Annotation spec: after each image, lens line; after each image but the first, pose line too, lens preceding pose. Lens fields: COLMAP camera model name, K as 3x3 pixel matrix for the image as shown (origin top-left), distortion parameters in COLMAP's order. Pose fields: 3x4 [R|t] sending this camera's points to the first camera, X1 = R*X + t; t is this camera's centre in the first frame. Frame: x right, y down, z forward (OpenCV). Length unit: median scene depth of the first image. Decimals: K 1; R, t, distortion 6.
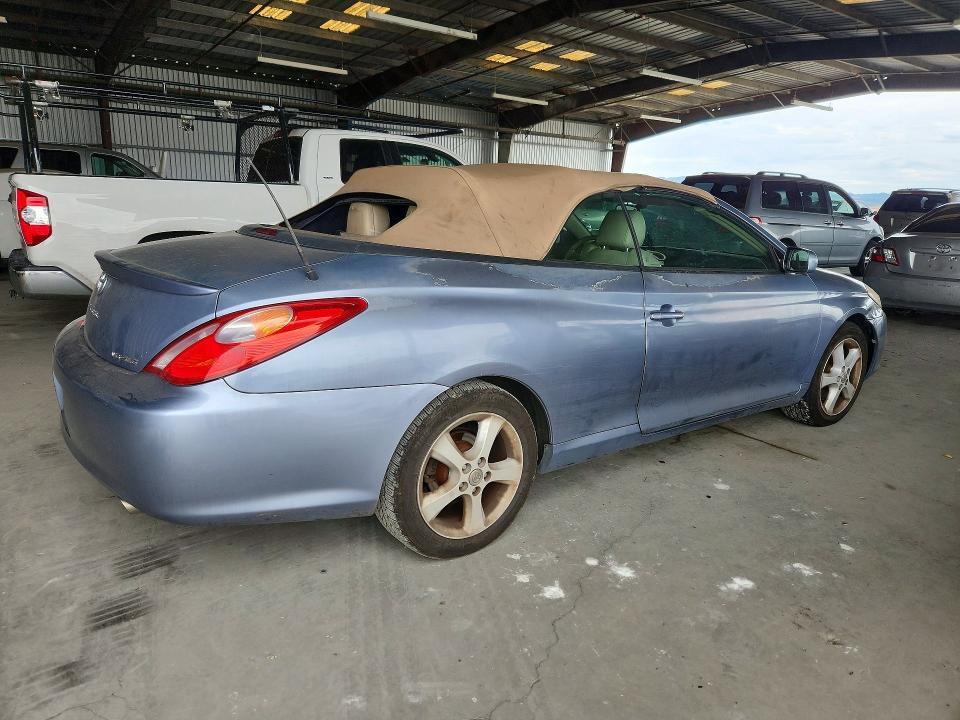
lens RADIAL K [[652.2, 0, 480.0], [0, 652.2, 360.0], [0, 0, 1]] dist [0.001839, 0.000935]
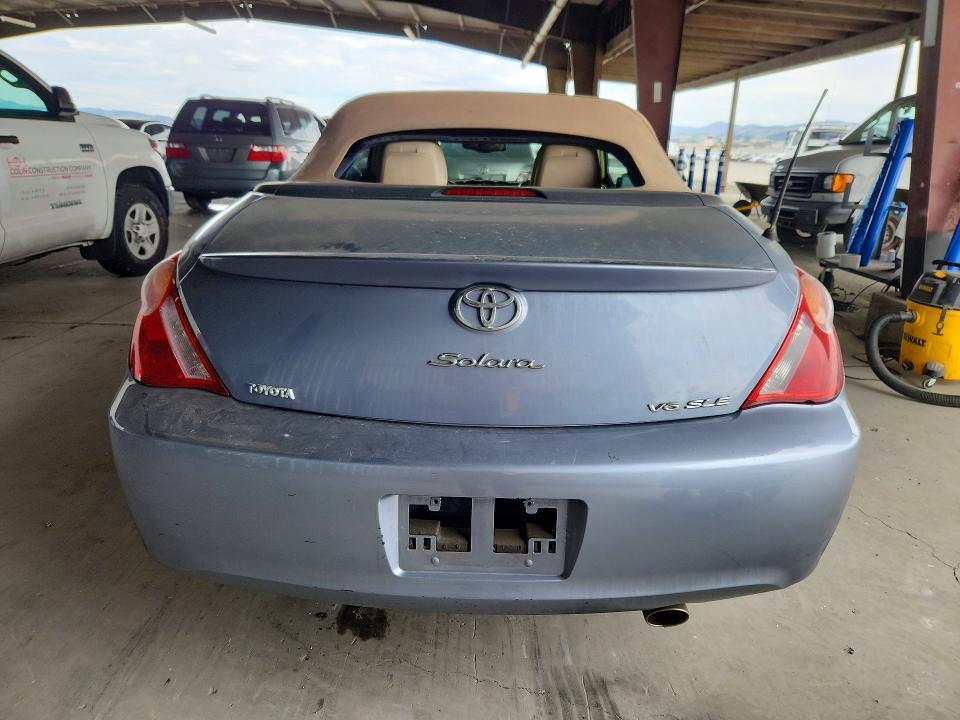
lens RADIAL K [[652.2, 0, 480.0], [0, 652.2, 360.0], [0, 0, 1]] dist [0.001839, 0.000935]
pose [[0.601055, -0.267438, 0.753133, -0.932674], [0.185548, 0.963297, 0.193987, -0.169185], [-0.777371, 0.023146, 0.628617, 0.619222]]
